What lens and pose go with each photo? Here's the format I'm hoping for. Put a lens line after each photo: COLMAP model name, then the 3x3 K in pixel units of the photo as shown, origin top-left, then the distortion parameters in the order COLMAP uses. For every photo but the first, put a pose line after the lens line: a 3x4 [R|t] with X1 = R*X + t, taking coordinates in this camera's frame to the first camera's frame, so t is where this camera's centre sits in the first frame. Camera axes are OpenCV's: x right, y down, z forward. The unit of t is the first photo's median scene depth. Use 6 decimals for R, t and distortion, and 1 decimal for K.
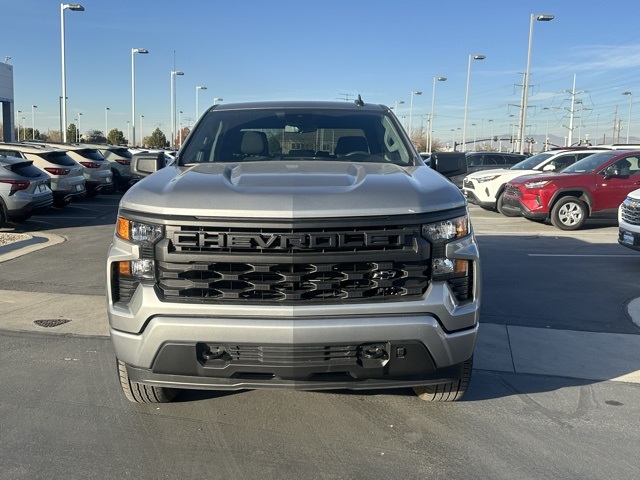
lens RADIAL K [[630.3, 0, 315.8], [0, 630.3, 237.1], [0, 0, 1]] dist [0.189697, -0.387089]
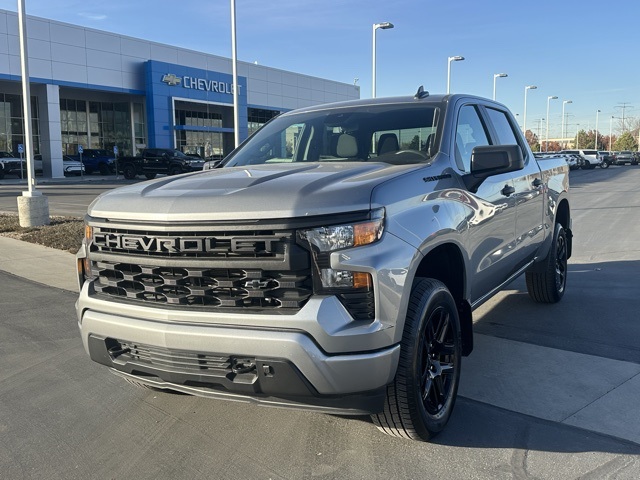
lens RADIAL K [[630.3, 0, 315.8], [0, 630.3, 237.1], [0, 0, 1]] dist [0.189697, -0.387089]
pose [[0.863998, 0.023346, -0.502954, 0.640823], [-0.027795, 0.999613, -0.001347, -0.009853], [0.502728, 0.015143, 0.864312, 0.244289]]
